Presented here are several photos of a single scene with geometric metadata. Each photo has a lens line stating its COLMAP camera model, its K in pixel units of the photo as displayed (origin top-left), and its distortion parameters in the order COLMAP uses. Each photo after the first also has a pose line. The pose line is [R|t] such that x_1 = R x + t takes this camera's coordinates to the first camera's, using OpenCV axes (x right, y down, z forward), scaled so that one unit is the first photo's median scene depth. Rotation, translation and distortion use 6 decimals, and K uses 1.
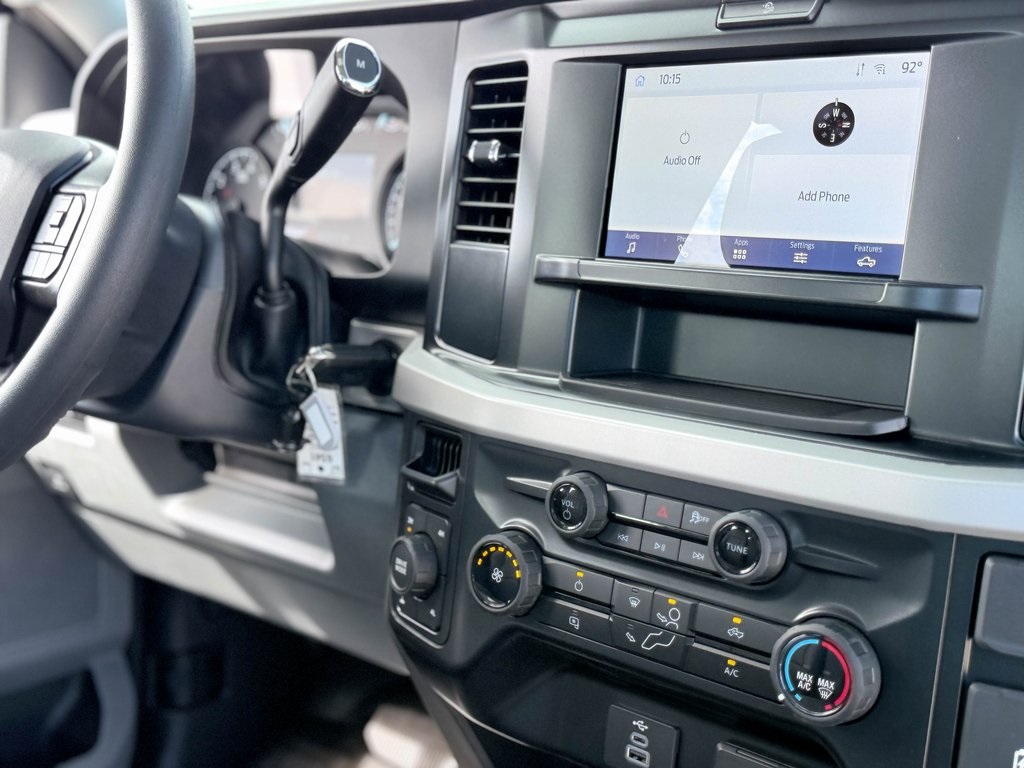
lens RADIAL K [[1209.9, 0, 510.5], [0, 1209.9, 379.4], [0, 0, 1]] dist [0.097142, 0.000000]
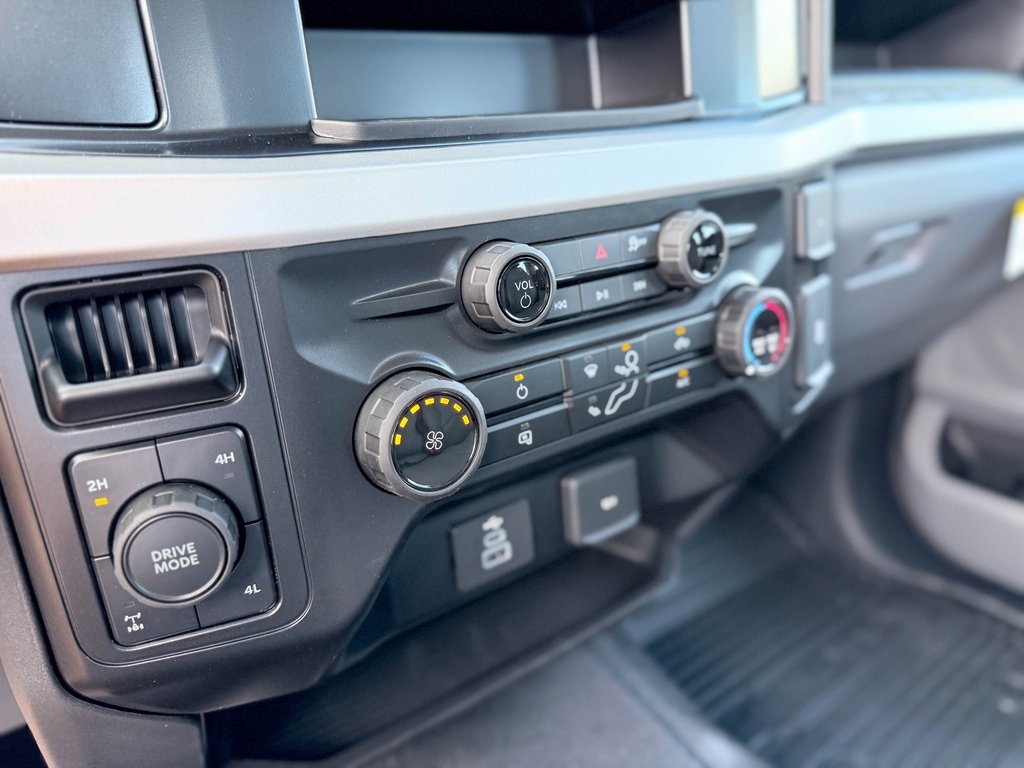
lens RADIAL K [[750.8, 0, 509.6], [0, 750.8, 396.8], [0, 0, 1]] dist [0.052610, -0.081982]
pose [[0.212806, -0.388538, 0.896522, -0.341490], [0.192167, 0.916261, 0.351479, 0.006637], [-0.958011, 0.097485, 0.269650, 0.822228]]
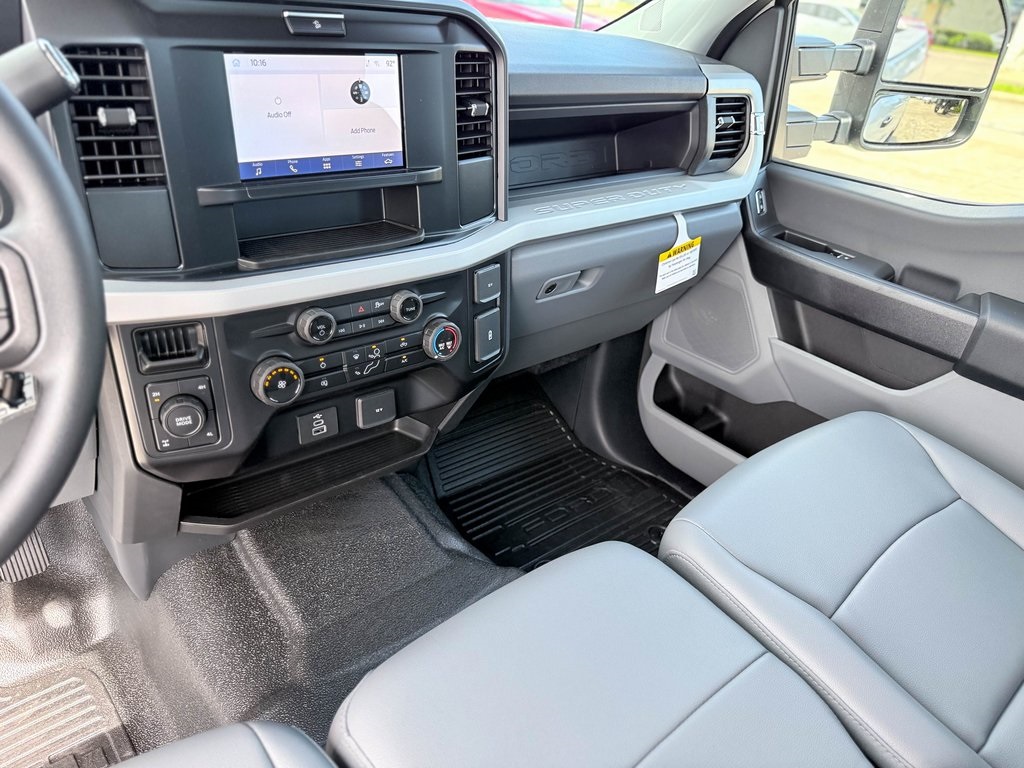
lens RADIAL K [[750.8, 0, 523.7], [0, 750.8, 394.2], [0, 0, 1]] dist [0.052610, -0.081982]
pose [[0.145816, -0.486232, 0.861577, -0.862380], [0.078522, 0.873826, 0.479856, -0.303680], [-0.986191, -0.002318, 0.165598, 0.466670]]
